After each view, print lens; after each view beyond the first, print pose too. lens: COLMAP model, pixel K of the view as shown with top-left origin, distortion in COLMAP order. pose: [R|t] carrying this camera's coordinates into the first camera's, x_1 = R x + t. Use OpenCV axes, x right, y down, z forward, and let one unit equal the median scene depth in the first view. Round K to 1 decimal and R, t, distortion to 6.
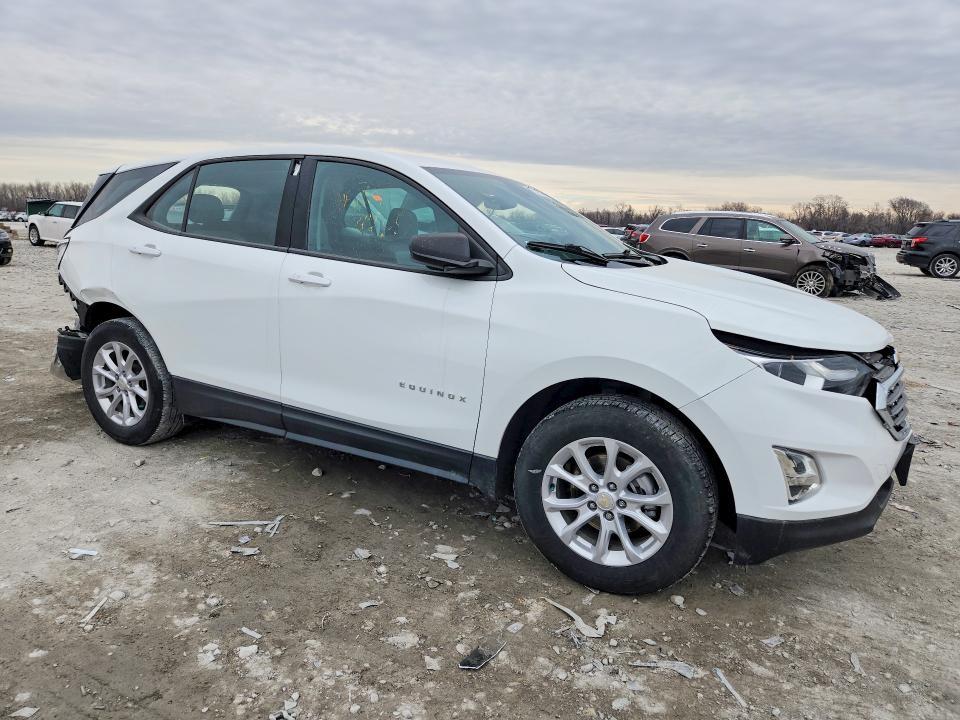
lens RADIAL K [[721.7, 0, 476.9], [0, 721.7, 358.0], [0, 0, 1]] dist [0.067365, -0.077008]
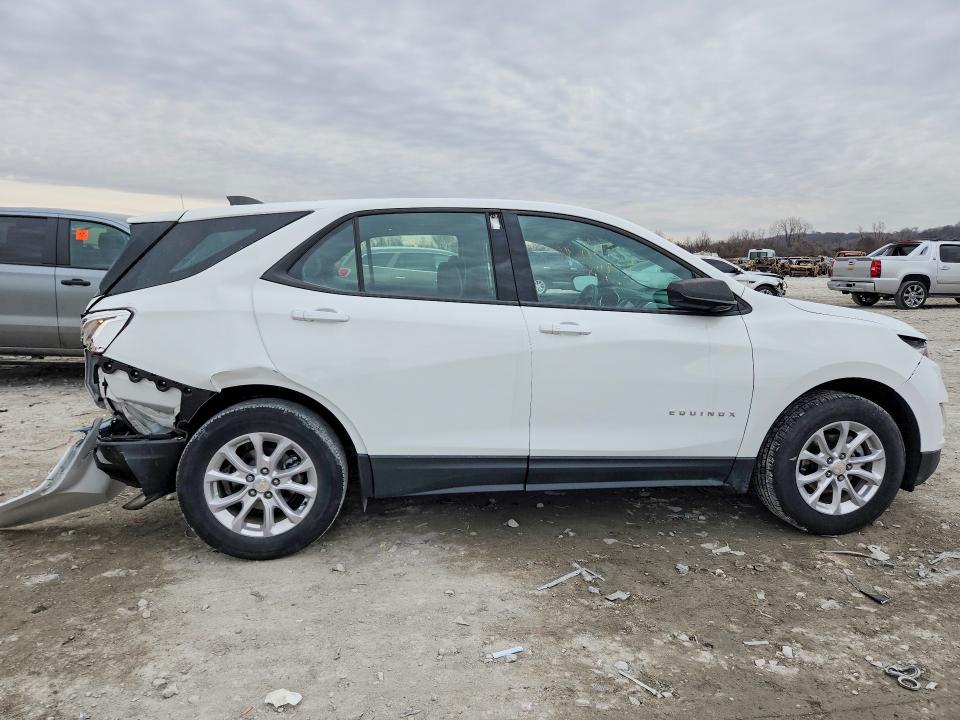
lens RADIAL K [[721.7, 0, 476.9], [0, 721.7, 358.0], [0, 0, 1]] dist [0.067365, -0.077008]
pose [[0.767924, -0.107728, 0.631417, -1.080008], [0.137862, 0.990451, 0.001317, -0.094912], [-0.625529, 0.086037, 0.775442, 0.304206]]
